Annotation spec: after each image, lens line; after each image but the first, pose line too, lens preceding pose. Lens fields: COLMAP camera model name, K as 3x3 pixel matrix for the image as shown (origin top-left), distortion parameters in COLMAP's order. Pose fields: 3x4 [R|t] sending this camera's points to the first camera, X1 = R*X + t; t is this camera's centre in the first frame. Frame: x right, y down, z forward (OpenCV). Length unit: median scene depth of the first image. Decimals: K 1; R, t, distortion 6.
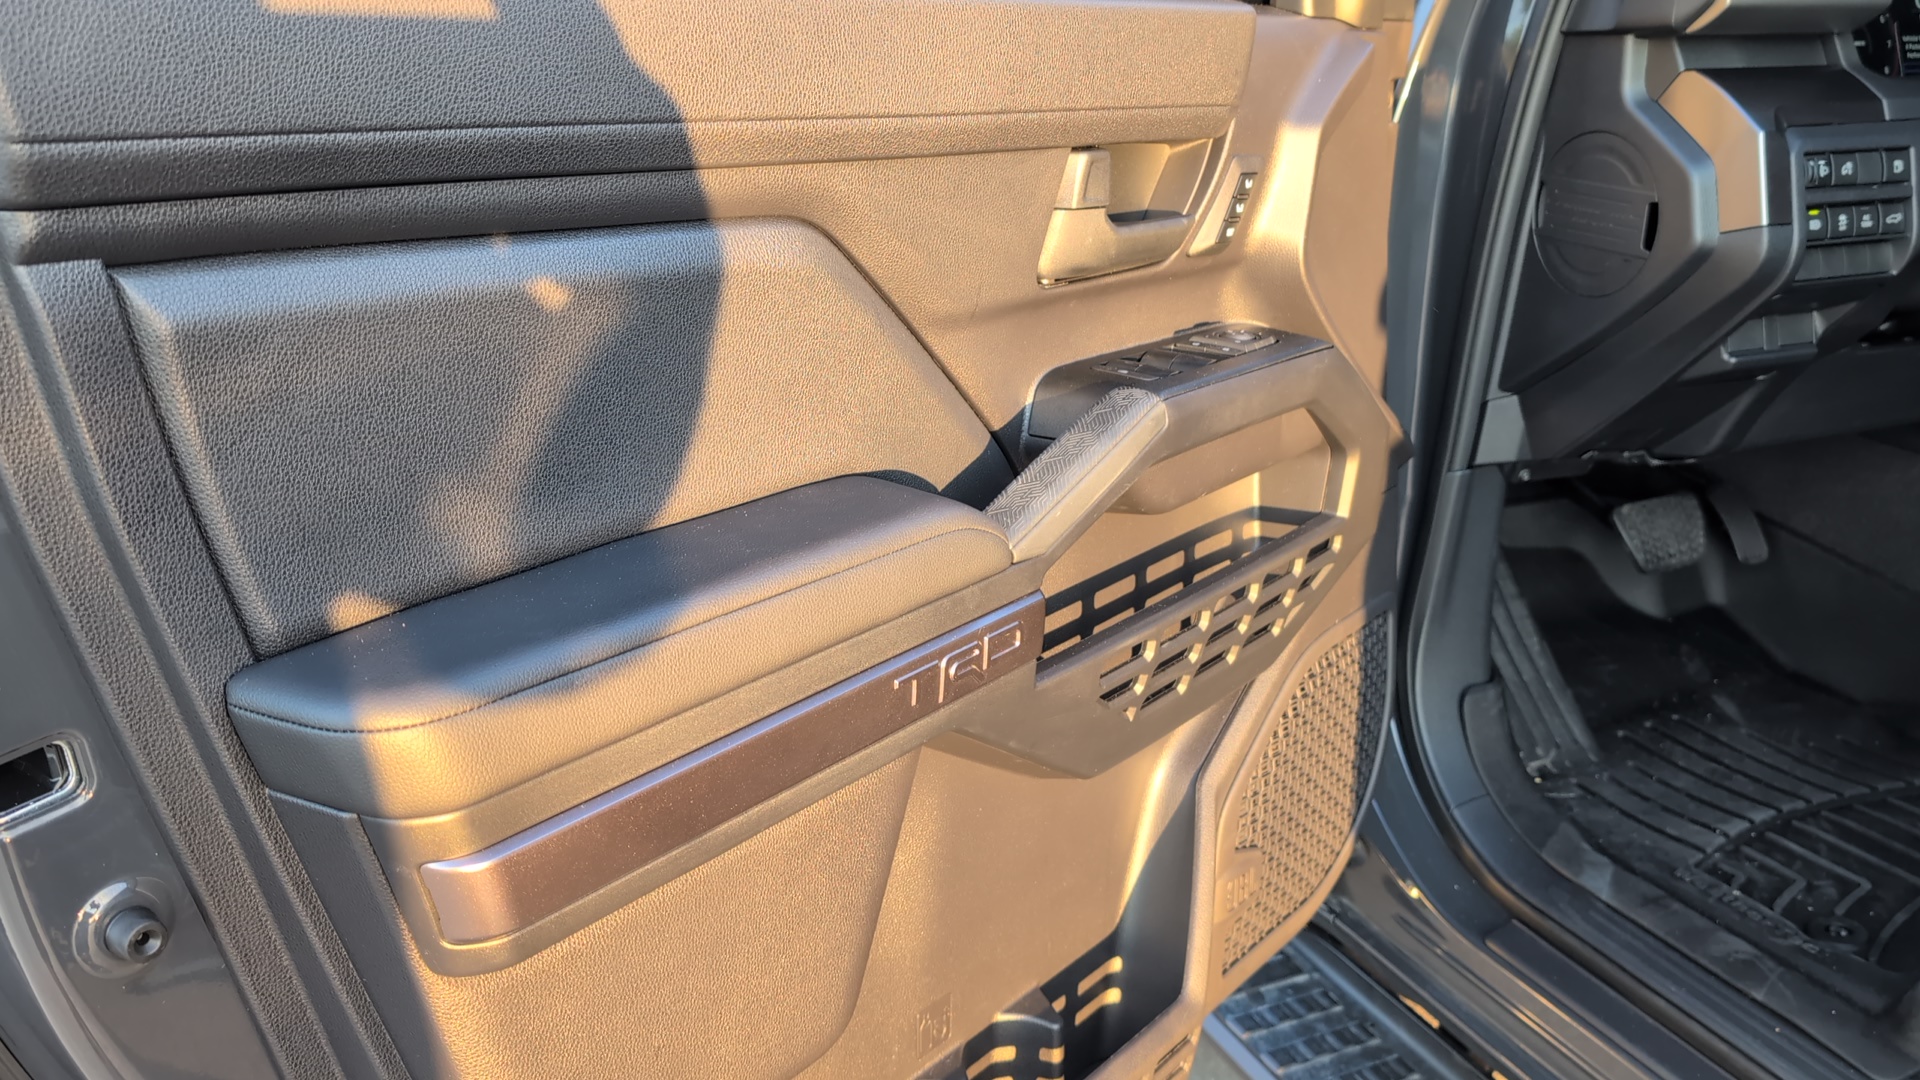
lens RADIAL K [[1574.7, 0, 953.5], [0, 1574.7, 510.1], [0, 0, 1]] dist [0.010284, 0.000575]
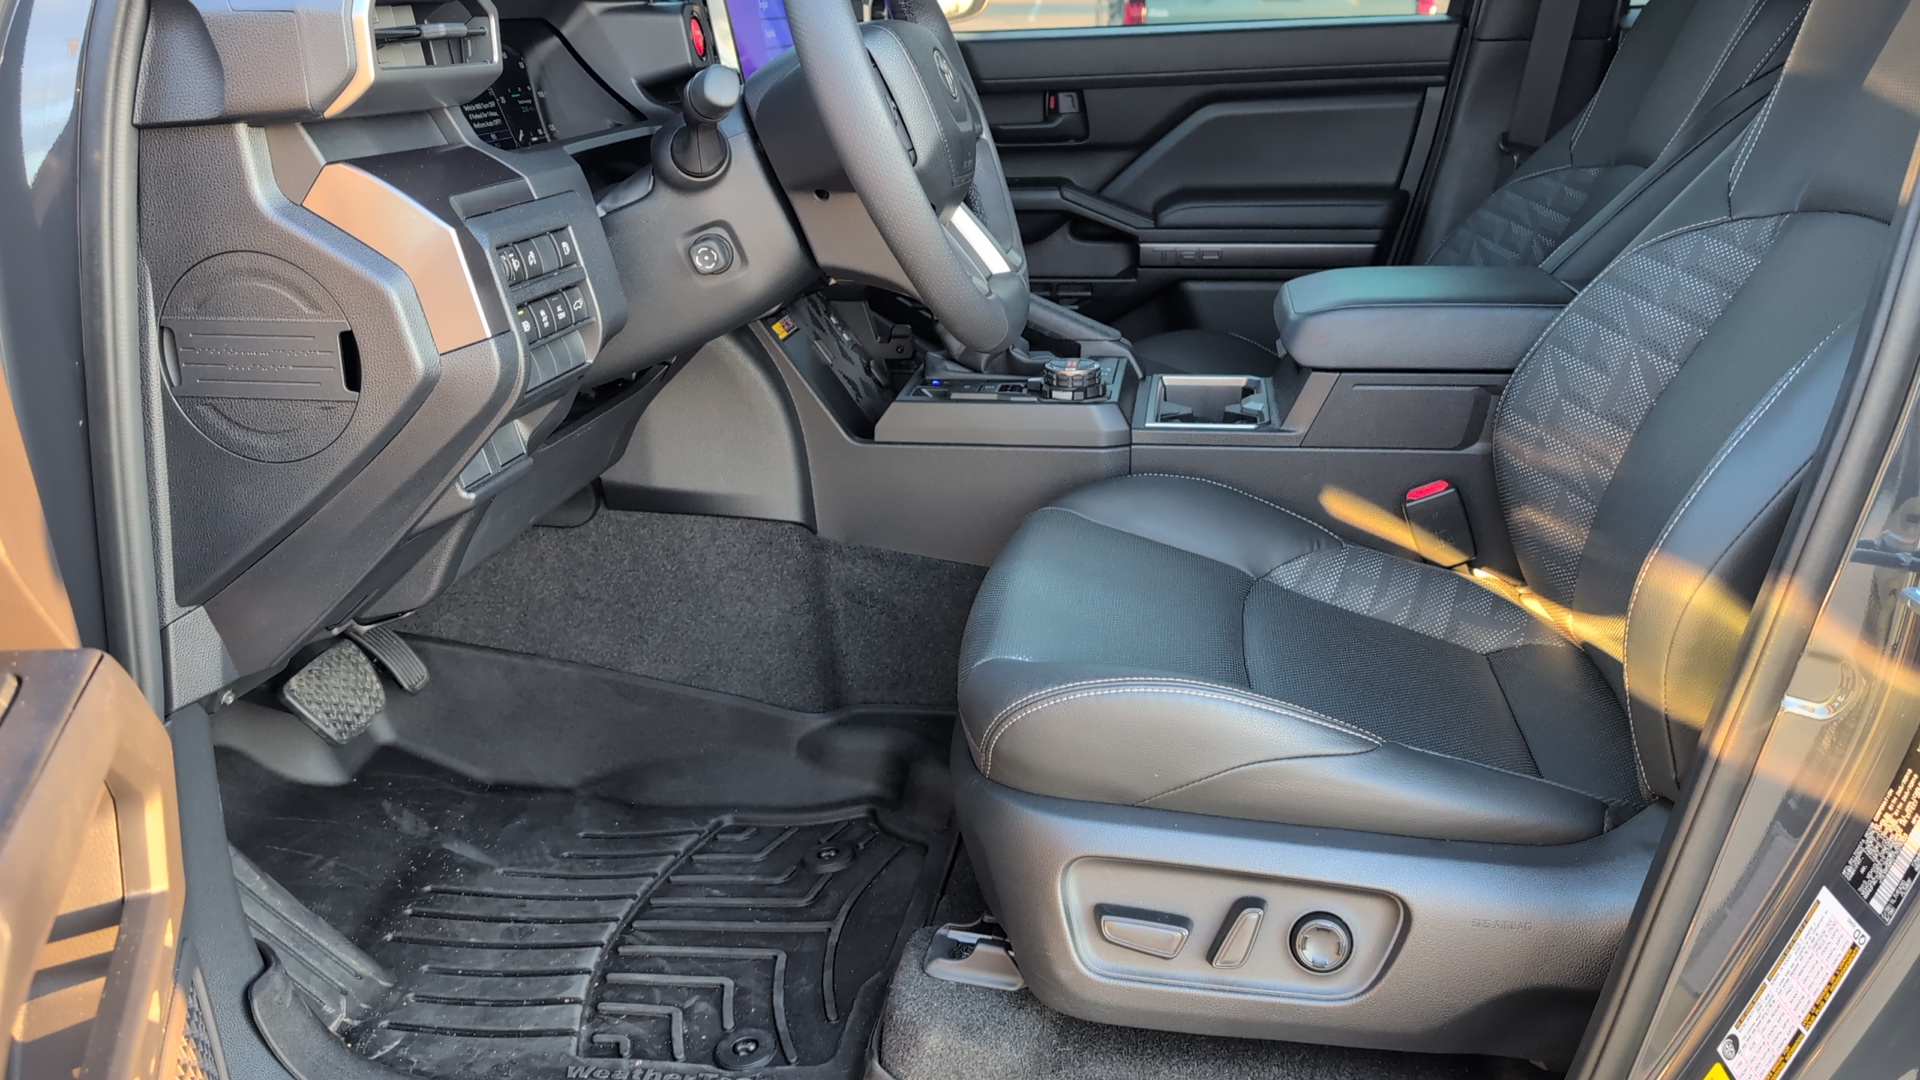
lens RADIAL K [[1630.4, 0, 960.0], [0, 1630.4, 540.0], [0, 0, 1]] dist [0.009603, 0.009800]
pose [[0.552405, -0.269897, 0.788672, -0.045043], [0.295034, 0.948192, 0.117839, -0.085807], [-0.779617, 0.167590, 0.603415, 0.244364]]
